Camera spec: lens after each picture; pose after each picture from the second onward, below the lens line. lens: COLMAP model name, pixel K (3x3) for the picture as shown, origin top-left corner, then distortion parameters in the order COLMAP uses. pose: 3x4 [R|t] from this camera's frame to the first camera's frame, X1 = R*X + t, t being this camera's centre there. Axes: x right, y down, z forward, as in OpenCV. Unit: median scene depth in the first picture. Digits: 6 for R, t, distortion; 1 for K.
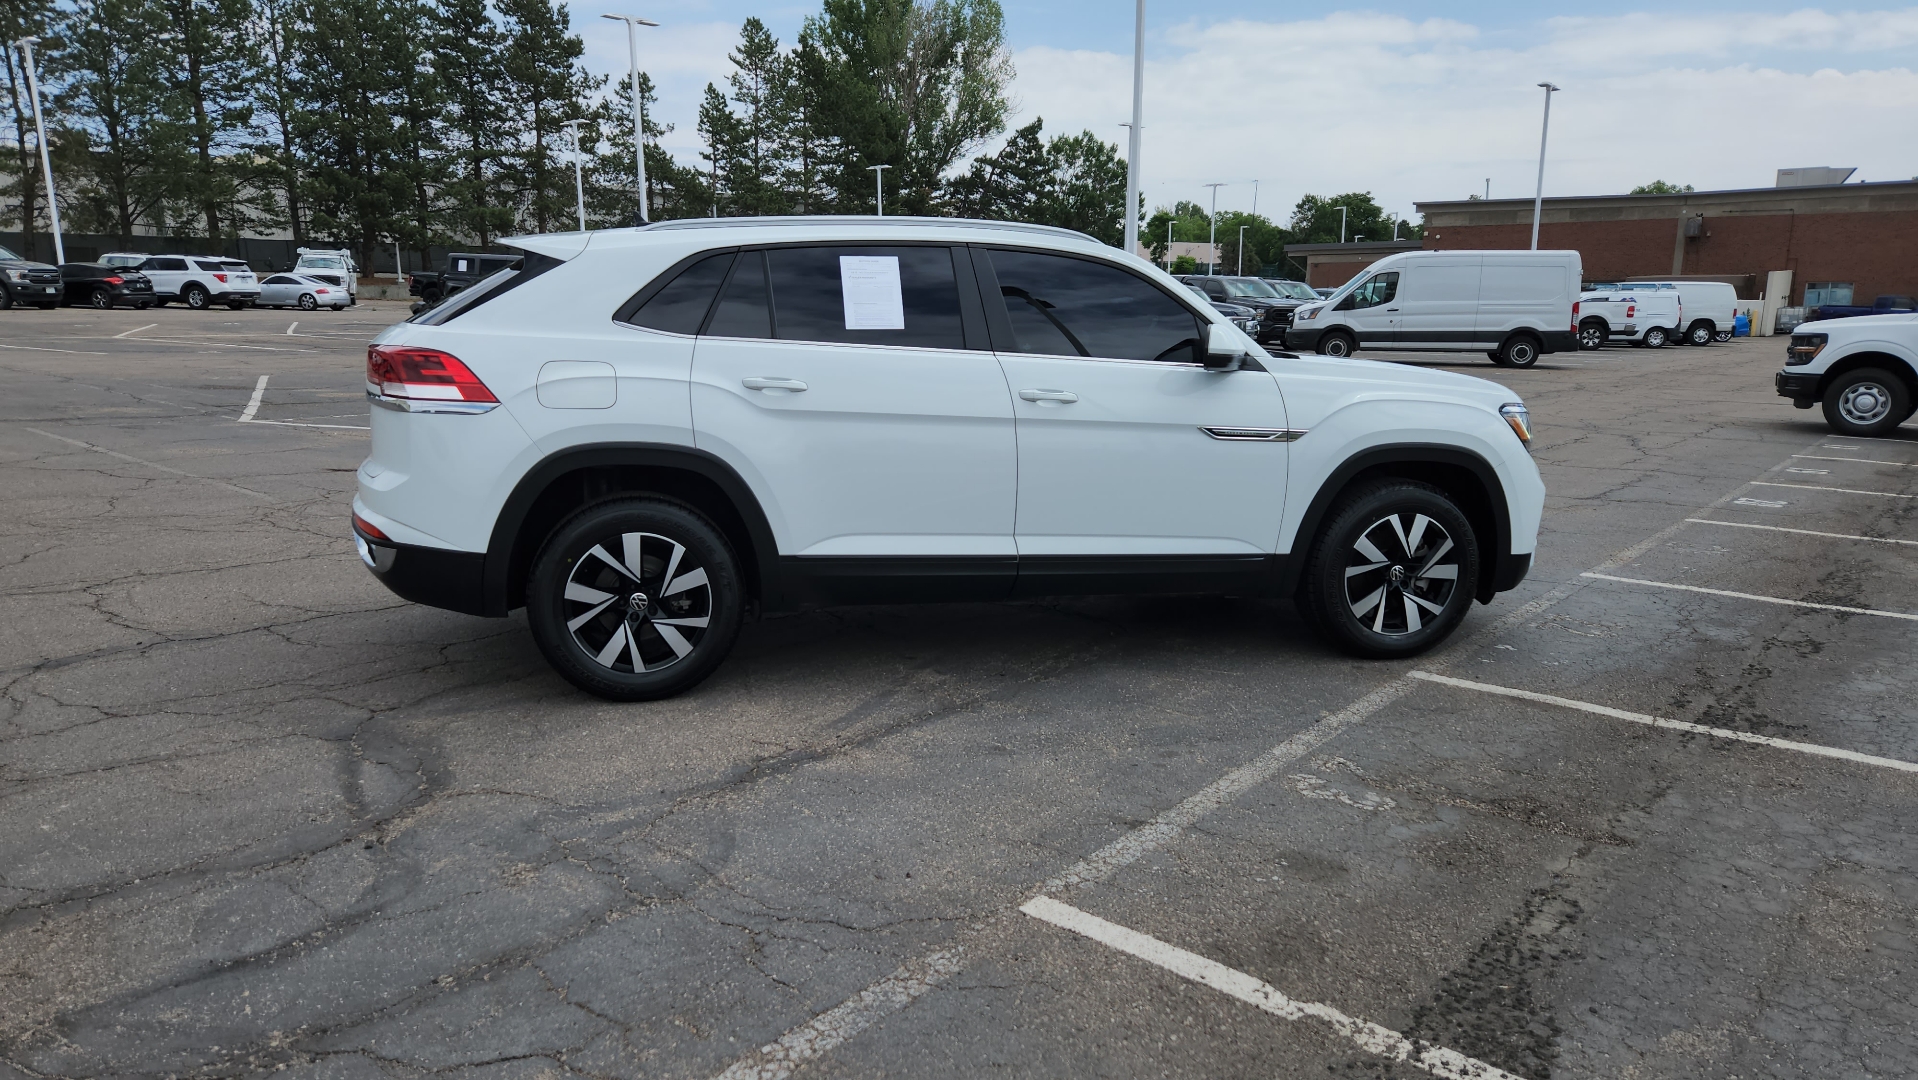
lens RADIAL K [[1276.8, 0, 918.4], [0, 1276.8, 564.1], [0, 0, 1]] dist [0.074518, -0.059621]
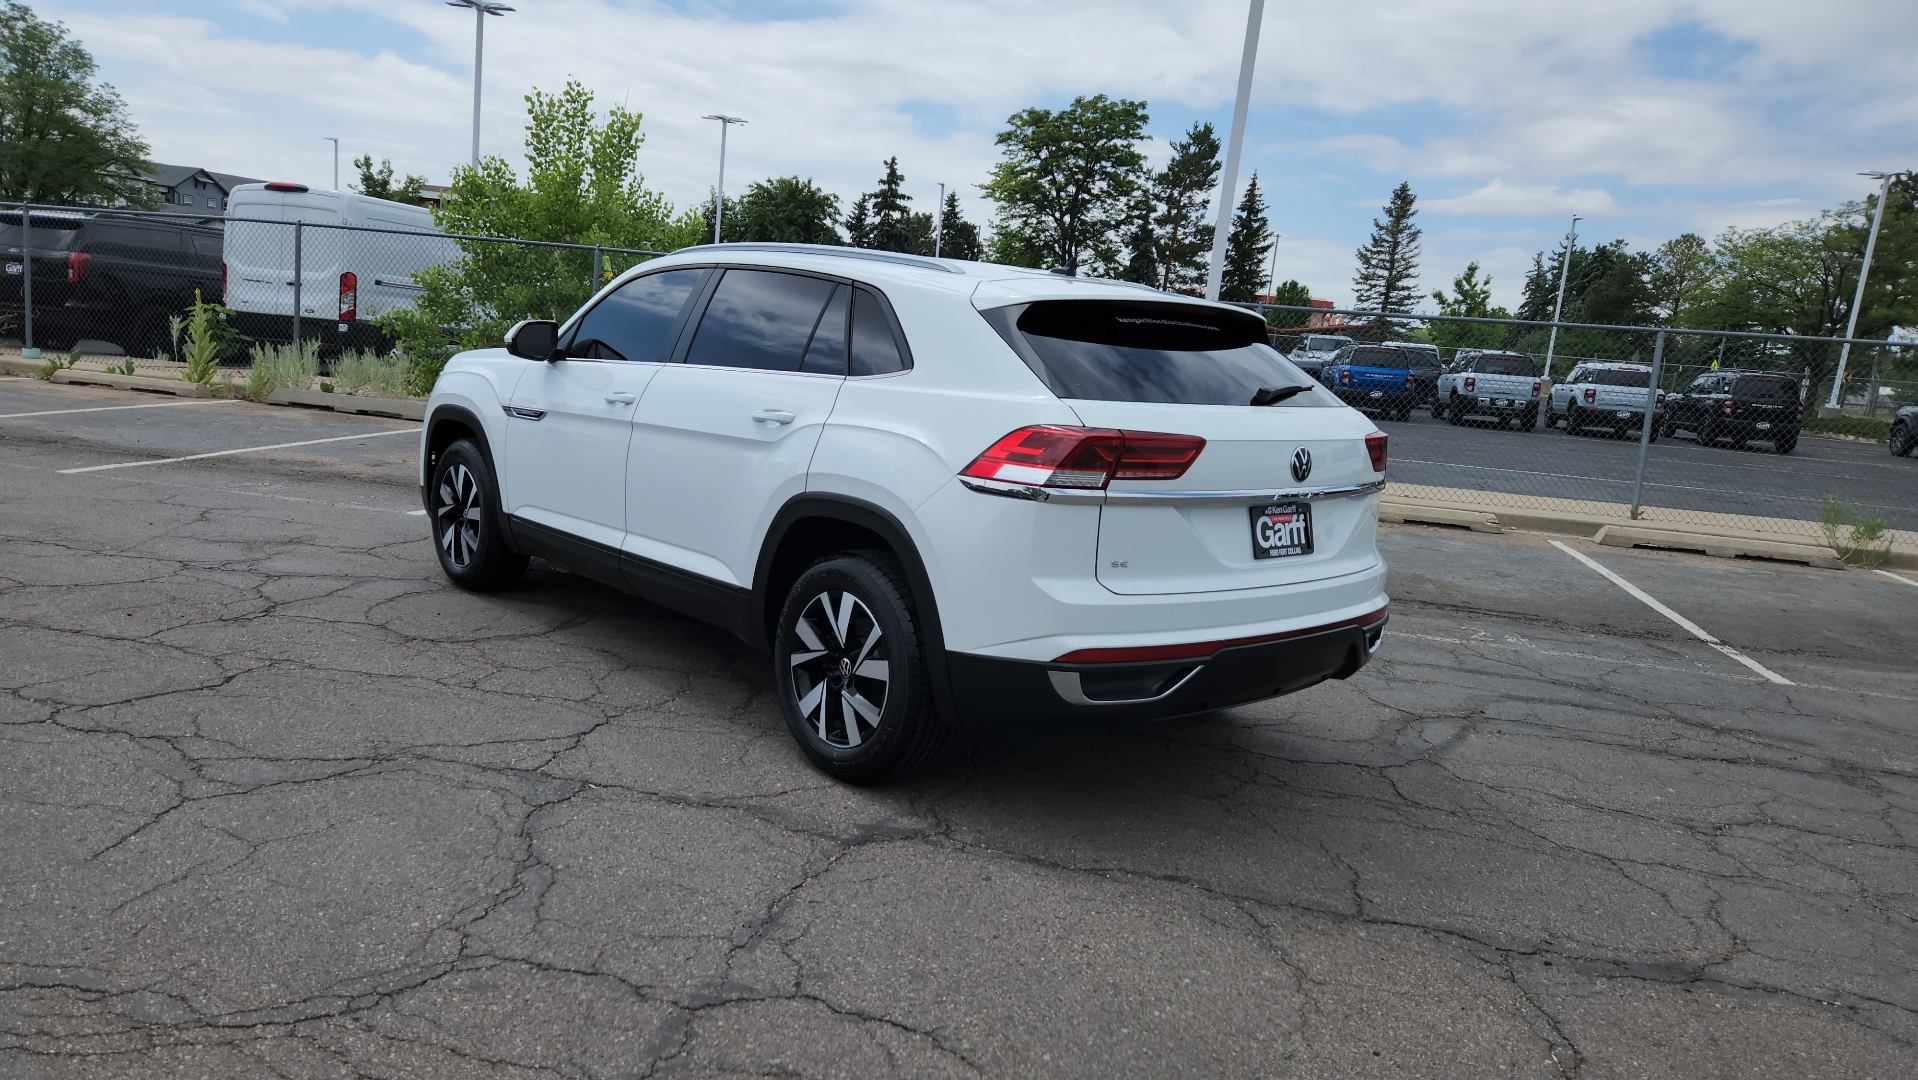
lens RADIAL K [[1277.5, 0, 925.9], [0, 1277.5, 544.4], [0, 0, 1]] dist [0.077208, -0.064603]
pose [[-0.471499, -0.204719, 0.857775, -0.082093], [0.090166, 0.956393, 0.277818, -0.028846], [-0.877245, 0.208333, -0.432480, 0.128479]]
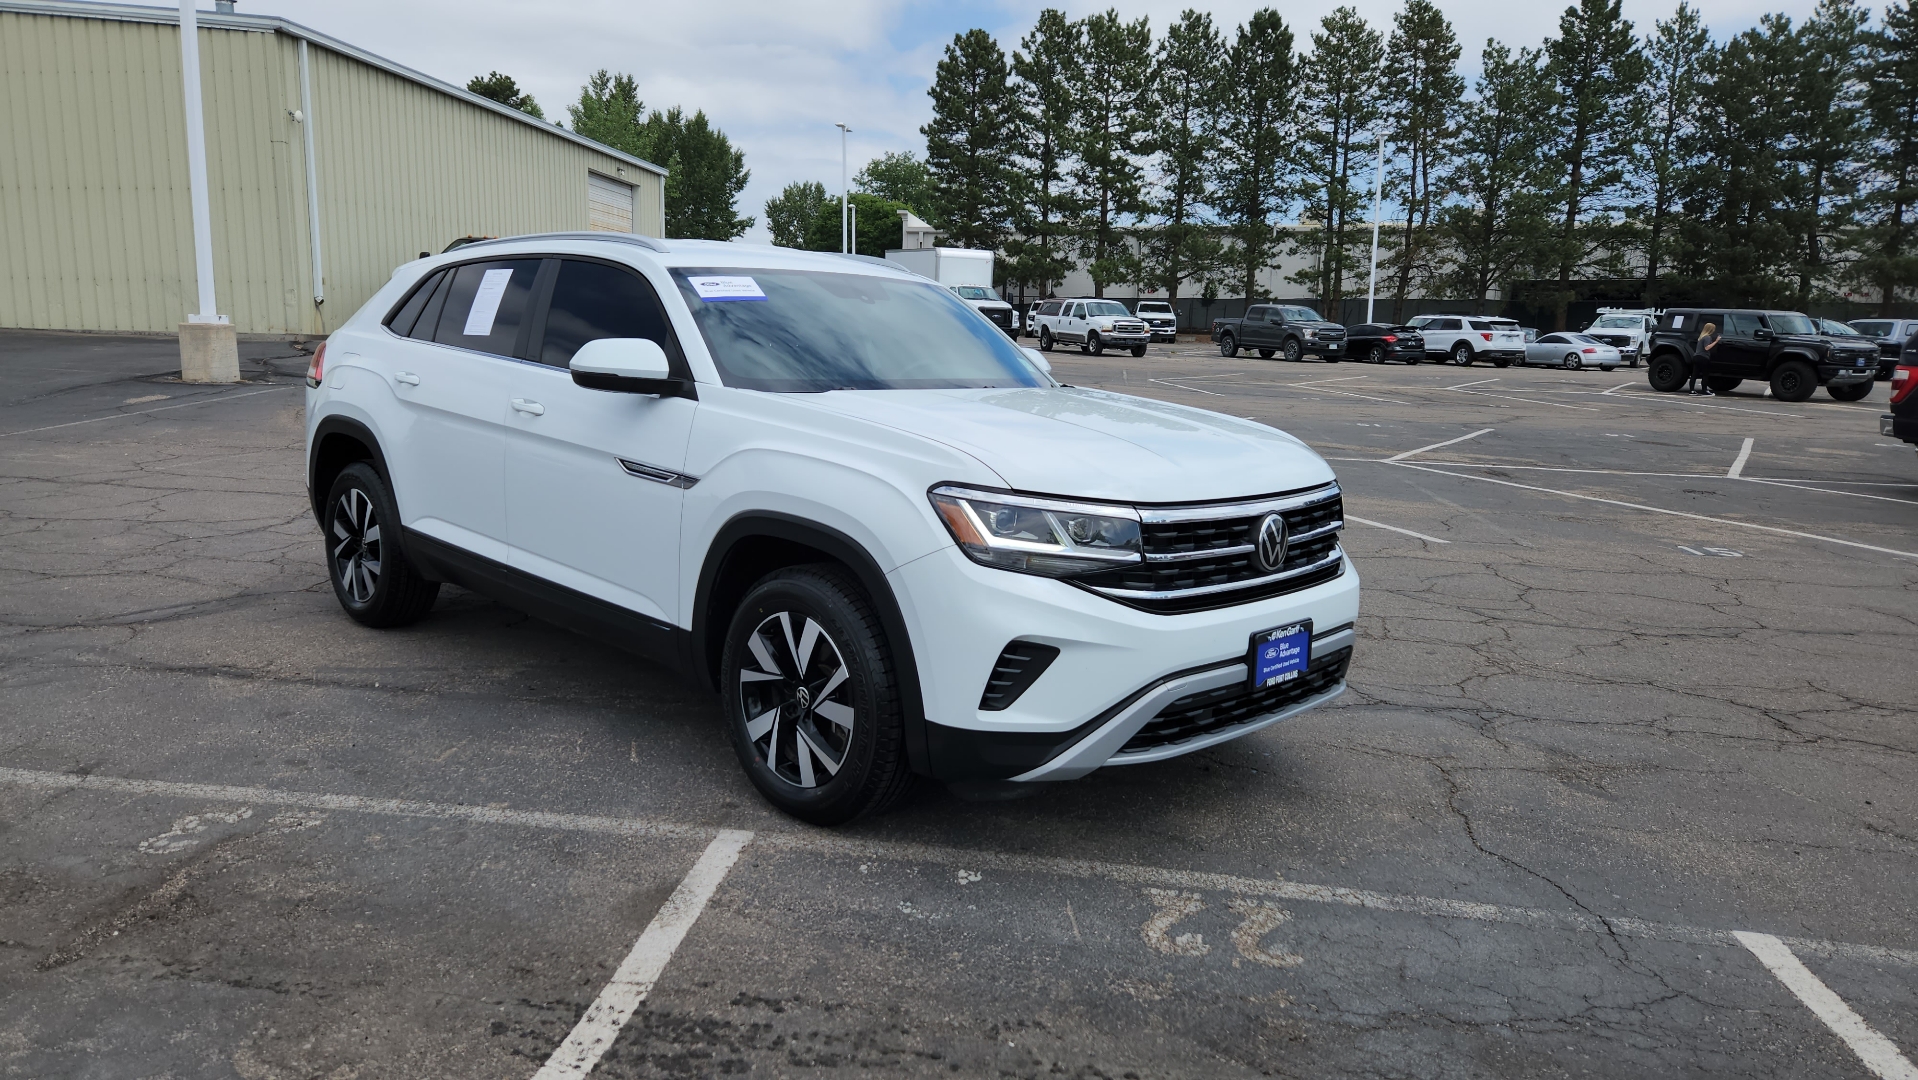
lens RADIAL K [[1275.1, 0, 915.6], [0, 1275.1, 545.5], [0, 0, 1]] dist [0.071677, -0.054522]
pose [[0.525481, 0.148888, -0.837677, 0.084188], [-0.199849, 0.978622, 0.048573, -0.010427], [0.827001, 0.141885, 0.544002, 0.056561]]
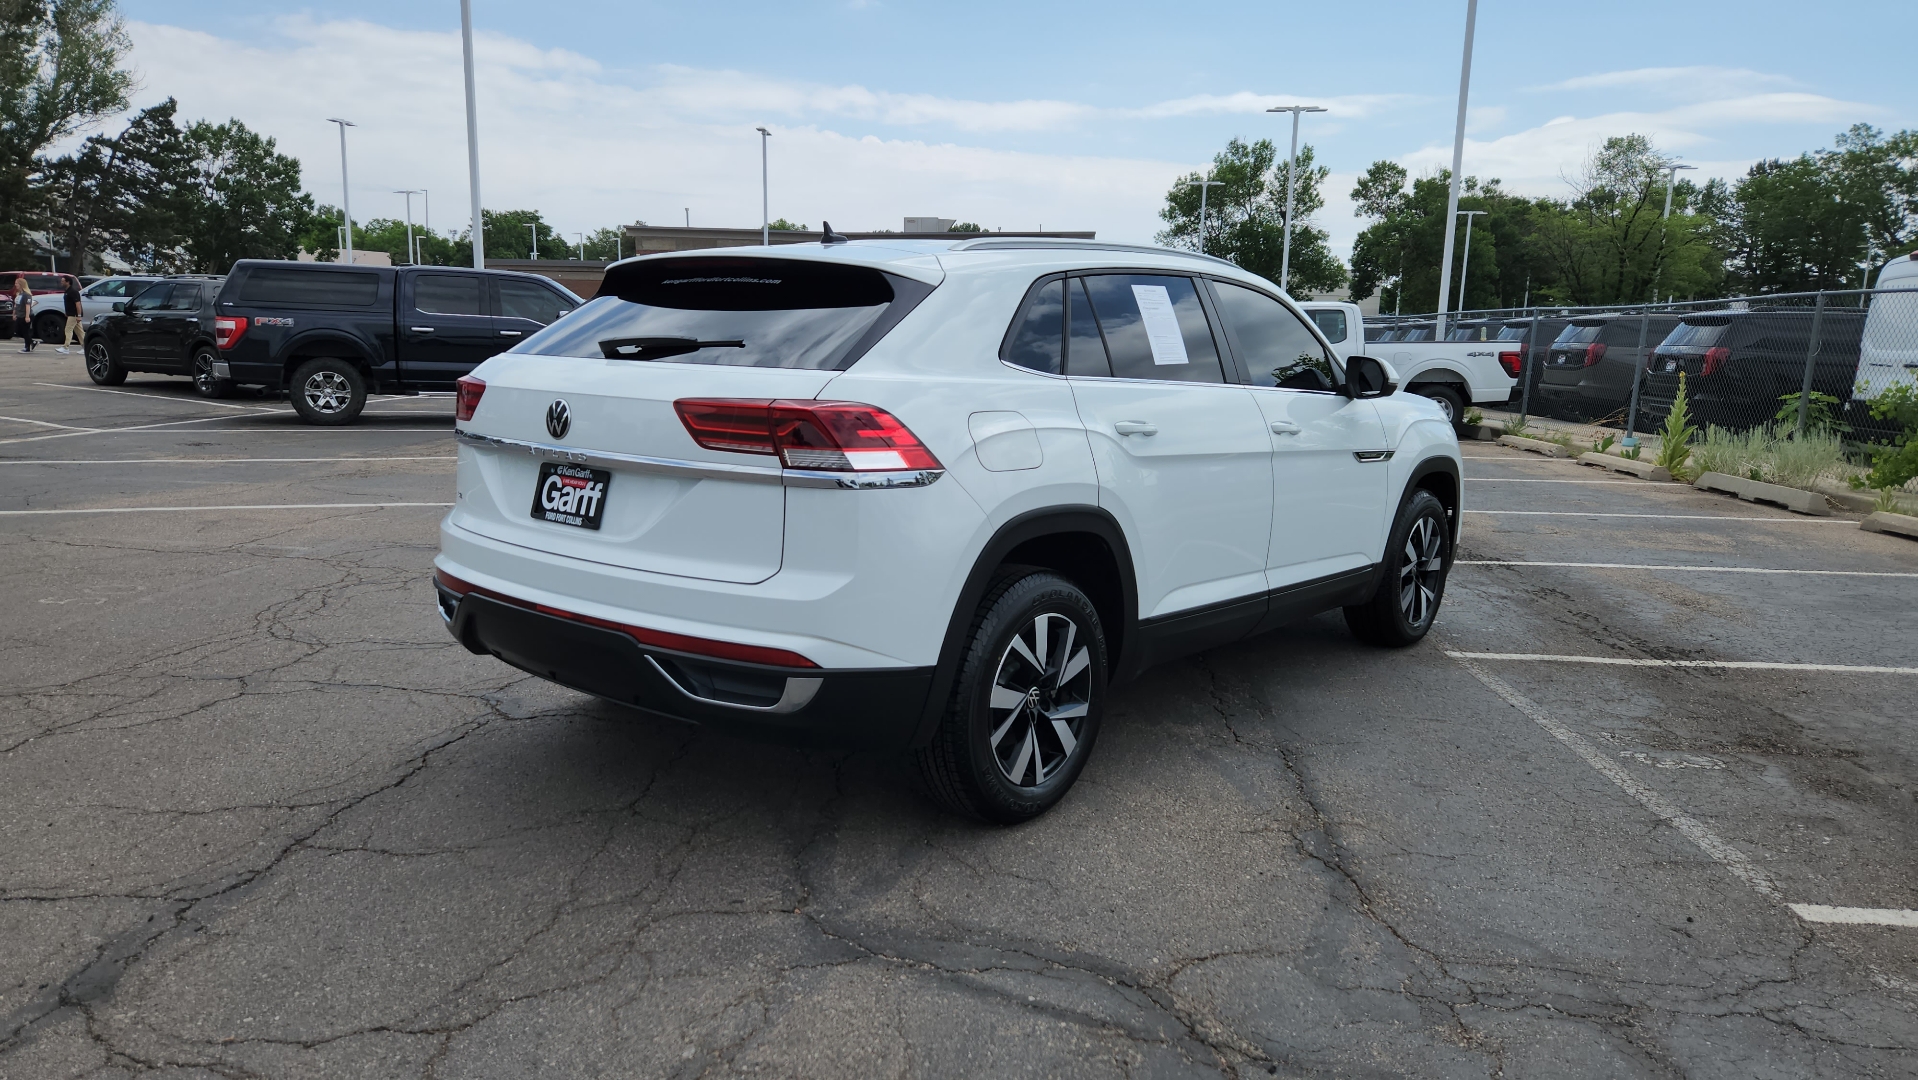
lens RADIAL K [[1279.0, 0, 932.0], [0, 1279.0, 530.7], [0, 0, 1]] dist [0.082892, -0.072726]
pose [[0.806828, -0.087705, 0.584240, -0.055371], [0.108806, 0.994062, -0.001033, -0.006221], [-0.580681, 0.064402, 0.811580, 0.027022]]
